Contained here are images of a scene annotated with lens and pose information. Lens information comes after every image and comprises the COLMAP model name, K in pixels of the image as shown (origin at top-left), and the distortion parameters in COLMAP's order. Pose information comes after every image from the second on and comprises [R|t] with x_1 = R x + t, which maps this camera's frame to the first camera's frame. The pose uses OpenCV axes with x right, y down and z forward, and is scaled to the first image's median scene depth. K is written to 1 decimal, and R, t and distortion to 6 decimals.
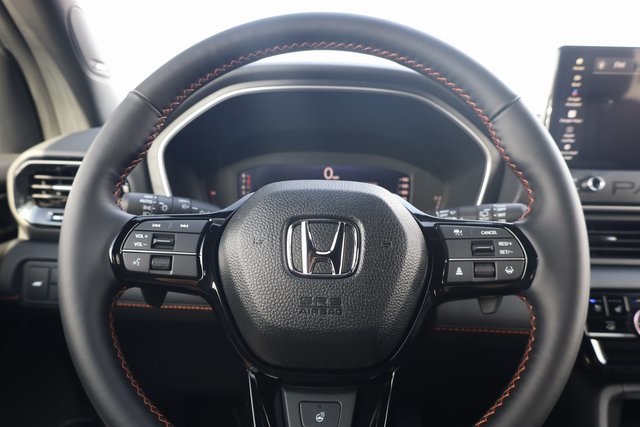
lens RADIAL K [[442.6, 0, 314.2], [0, 442.6, 218.0], [0, 0, 1]] dist [-0.021726, -0.000525]
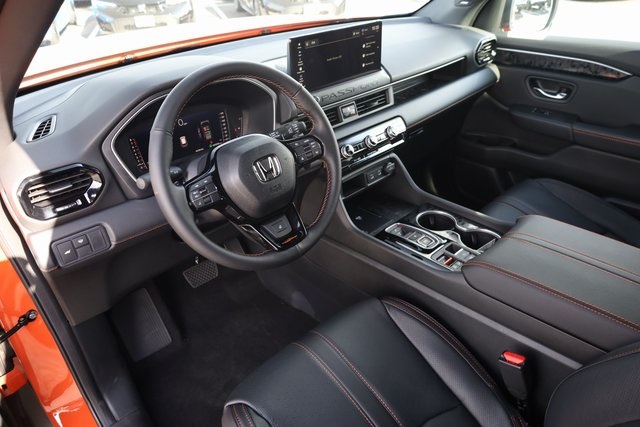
lens RADIAL K [[442.6, 0, 318.9], [0, 442.6, 214.4], [0, 0, 1]] dist [-0.021726, -0.000525]
pose [[0.706279, -0.410171, 0.577001, -0.901826], [0.216326, 0.901109, 0.375774, -0.393554], [-0.674072, -0.140581, 0.725164, -0.739311]]
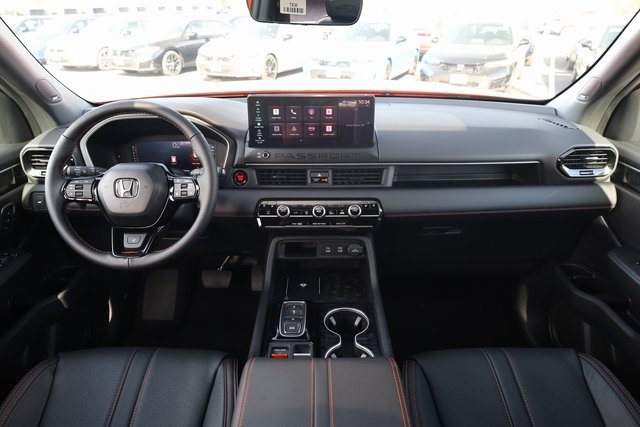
lens RADIAL K [[442.6, 0, 322.8], [0, 442.6, 207.6], [0, 0, 1]] dist [-0.021726, -0.000525]
pose [[0.999357, -0.030976, 0.018050, 0.883040], [0.027546, 0.985668, 0.166430, -0.183931], [-0.022947, -0.165826, 0.985888, -1.419900]]
